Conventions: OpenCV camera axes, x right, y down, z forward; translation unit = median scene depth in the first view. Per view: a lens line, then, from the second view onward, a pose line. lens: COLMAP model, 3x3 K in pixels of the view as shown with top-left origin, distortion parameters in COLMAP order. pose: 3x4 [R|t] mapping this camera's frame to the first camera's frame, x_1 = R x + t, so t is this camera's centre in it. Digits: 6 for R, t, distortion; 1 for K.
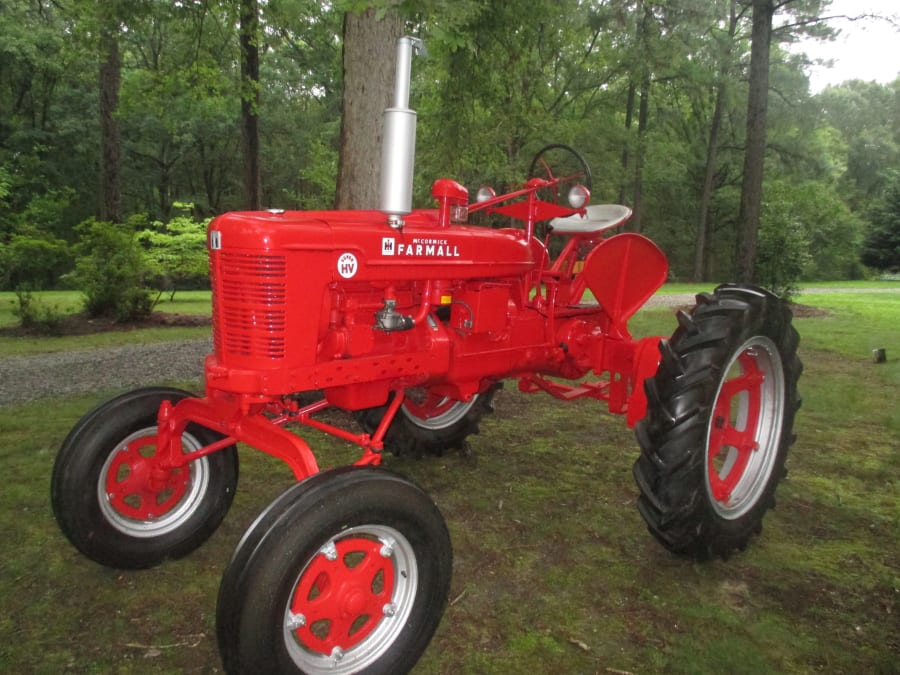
lens RADIAL K [[732.7, 0, 450.0], [0, 732.7, 337.5], [0, 0, 1]] dist [-0.007376, -0.000085]
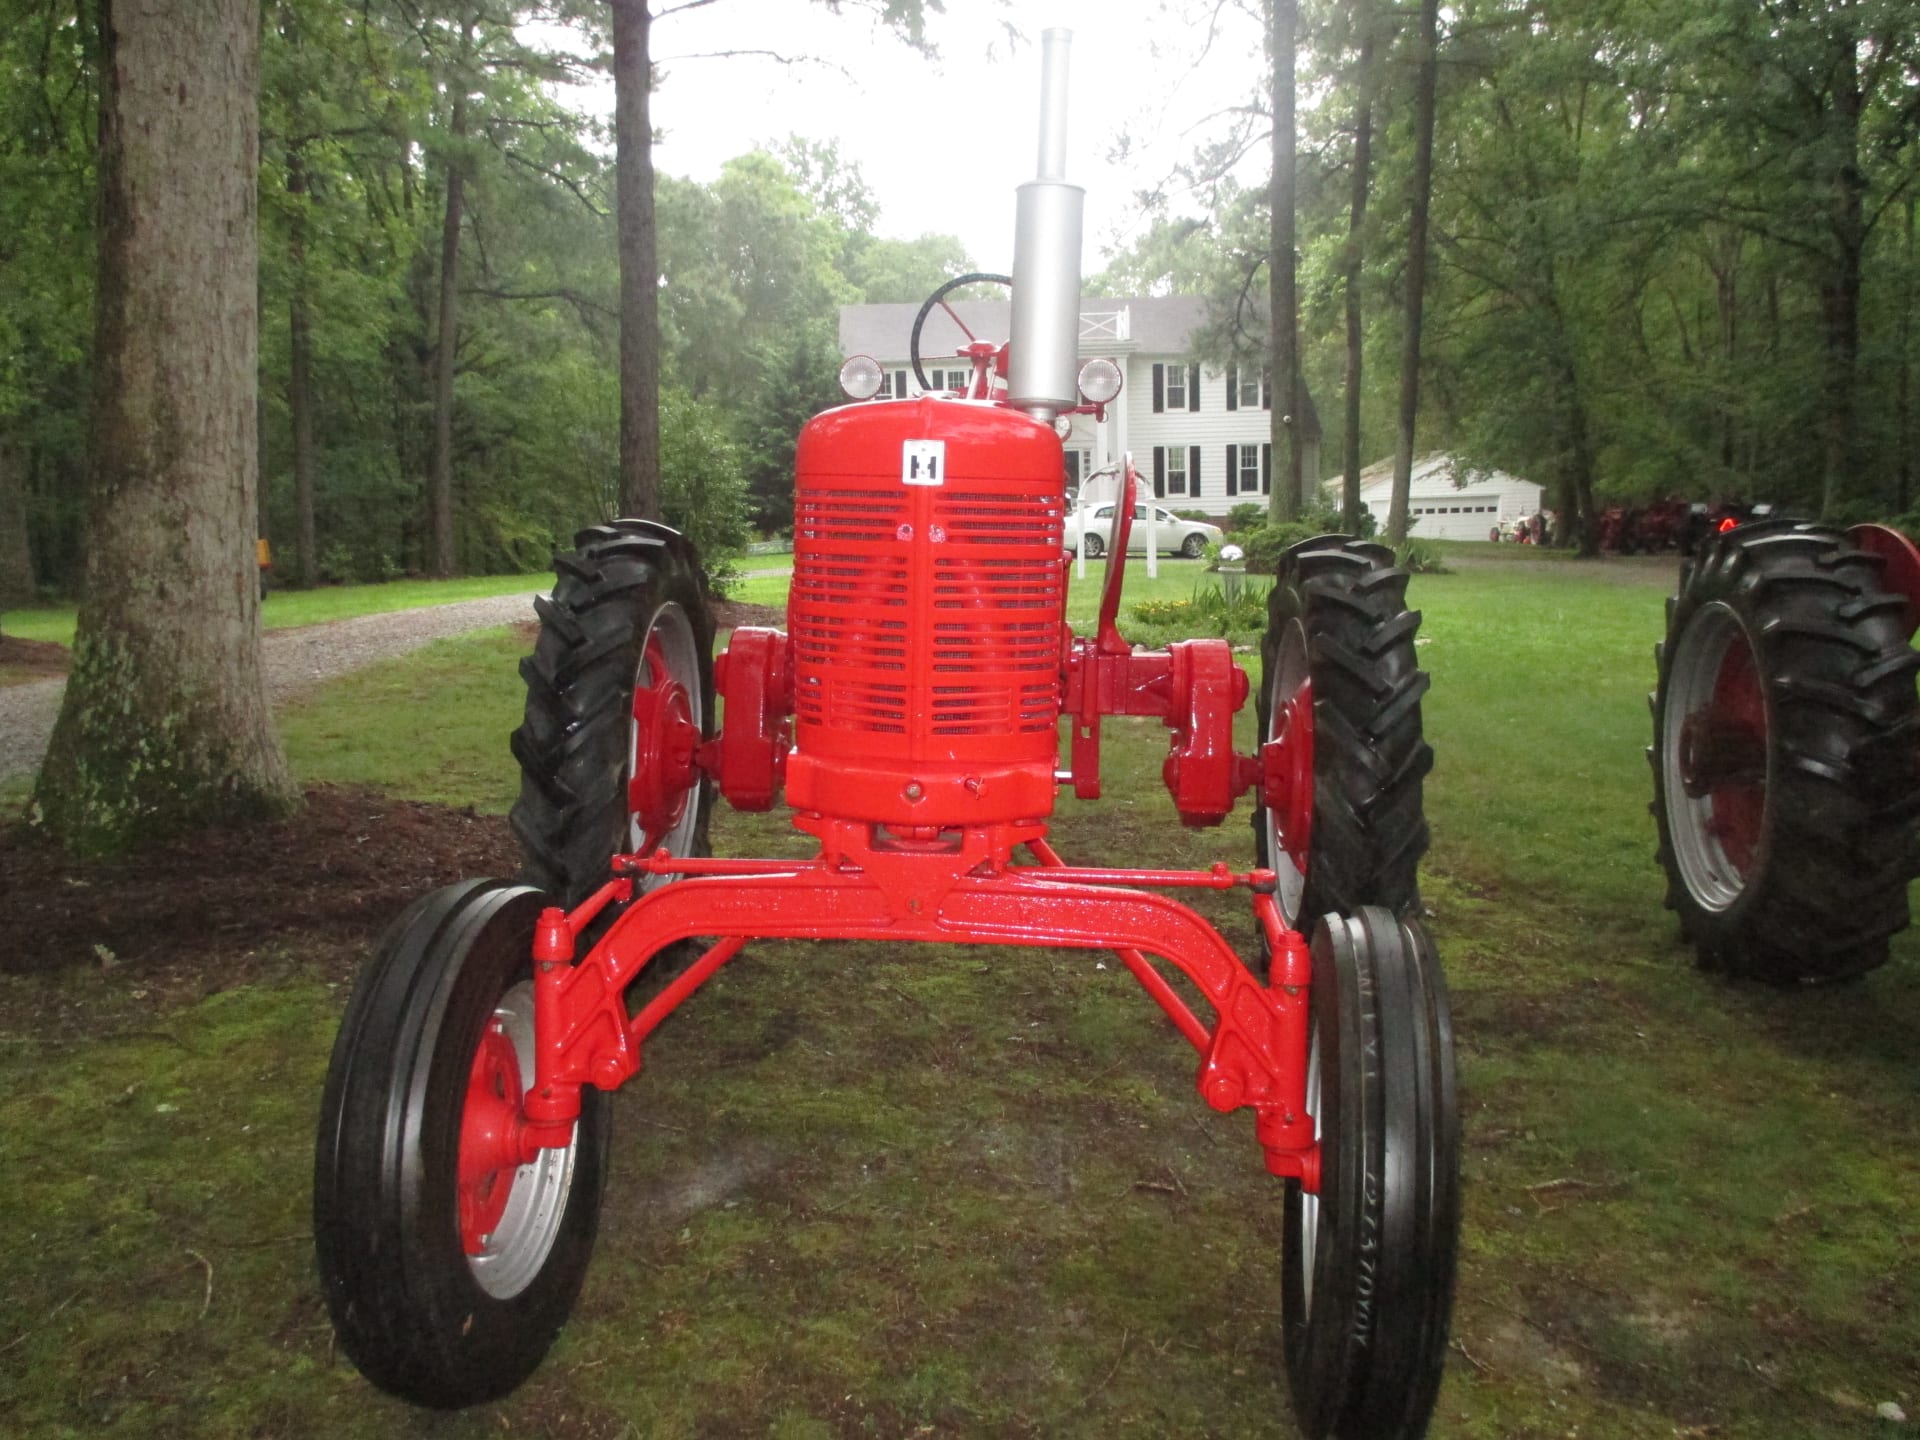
lens RADIAL K [[1563.0, 0, 960.0], [0, 1563.0, 720.0], [0, 0, 1]] dist [-0.007376, -0.000085]
pose [[0.784265, -0.114435, 0.609781, -0.326378], [0.105014, 0.993146, 0.051317, -0.011501], [-0.611474, 0.023790, 0.790907, 0.108680]]
